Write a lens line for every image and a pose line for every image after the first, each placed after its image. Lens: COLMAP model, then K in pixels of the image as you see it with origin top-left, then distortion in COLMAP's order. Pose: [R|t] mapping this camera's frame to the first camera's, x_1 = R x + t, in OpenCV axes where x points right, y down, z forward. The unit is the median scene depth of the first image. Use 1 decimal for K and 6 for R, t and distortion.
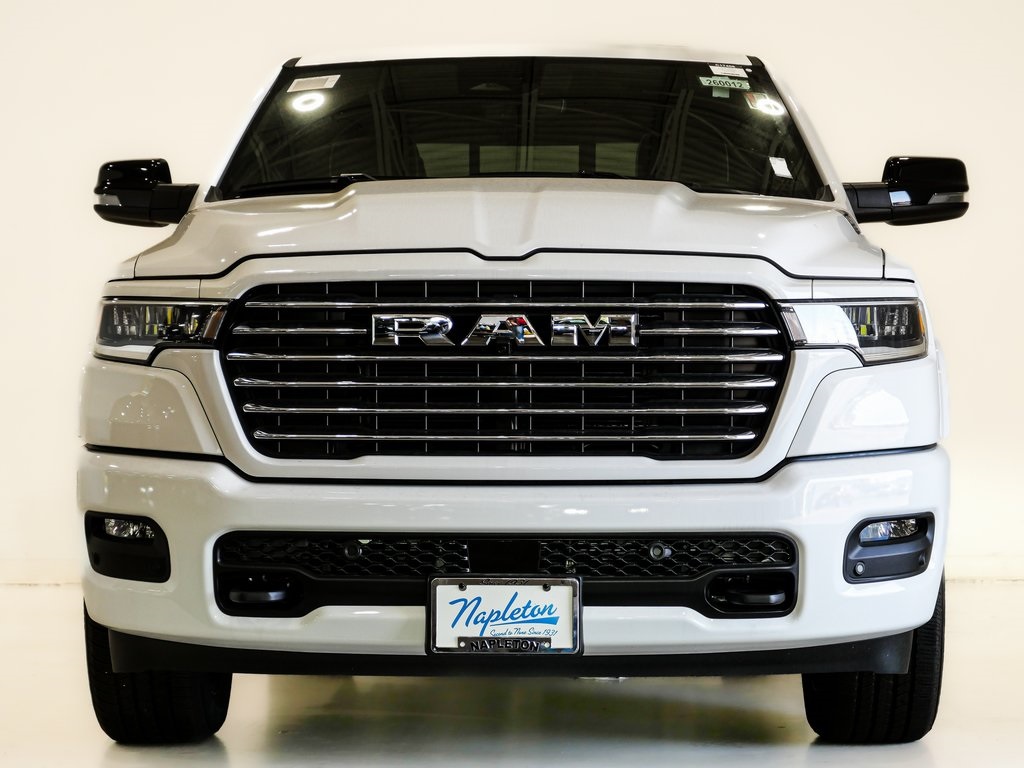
lens RADIAL K [[2607.6, 0, 512.8], [0, 2607.6, 386.4], [0, 0, 1]] dist [0.021315, 0.000000]
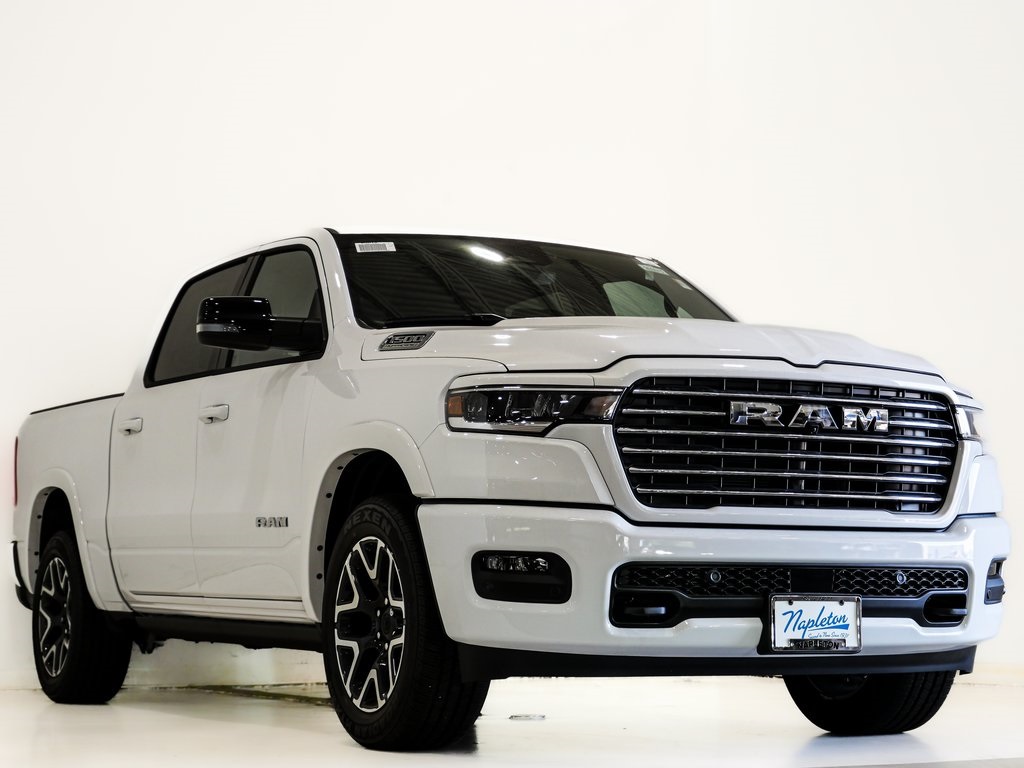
lens RADIAL K [[2121.4, 0, 512.1], [0, 2121.4, 384.7], [0, 0, 1]] dist [0.175019, 0.000000]
pose [[0.873785, 0.048674, 0.483870, -0.688103], [-0.003289, 0.995547, -0.094205, 0.068294], [-0.486301, 0.080723, 0.870055, 0.085733]]
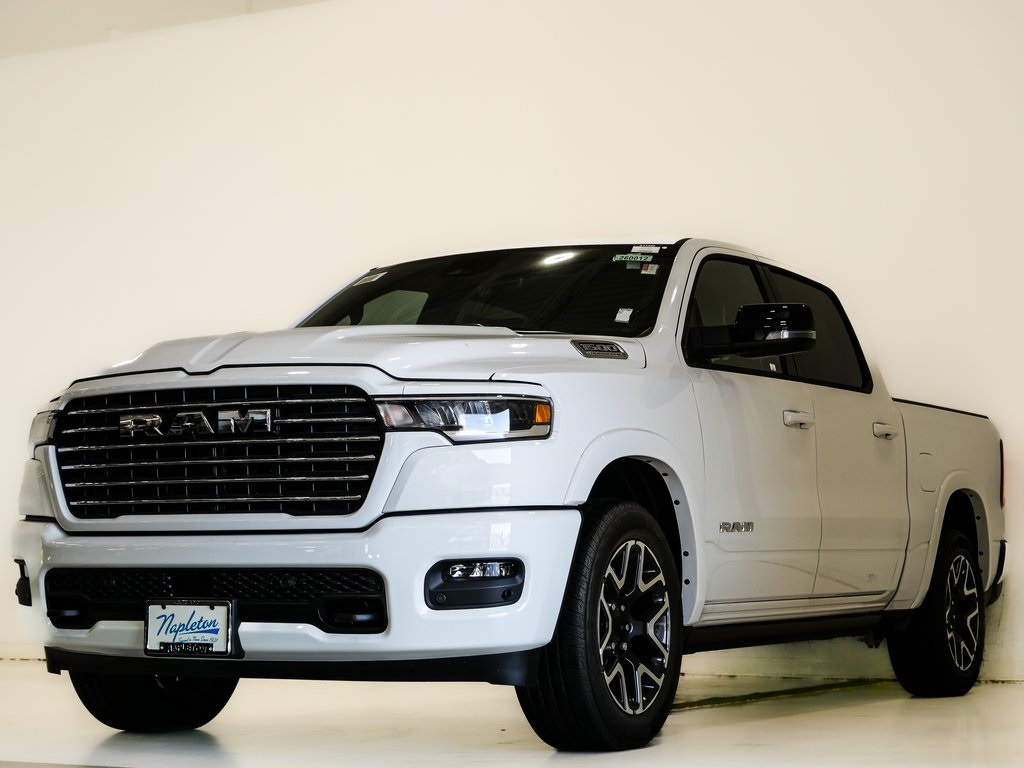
lens RADIAL K [[1981.7, 0, 511.6], [0, 1981.7, 380.8], [0, 0, 1]] dist [0.036106, 0.000000]
pose [[0.894139, -0.042880, -0.445731, 0.623580], [-0.004013, 0.994597, -0.103733, 0.065414], [0.447771, 0.094541, 0.889136, 0.120018]]
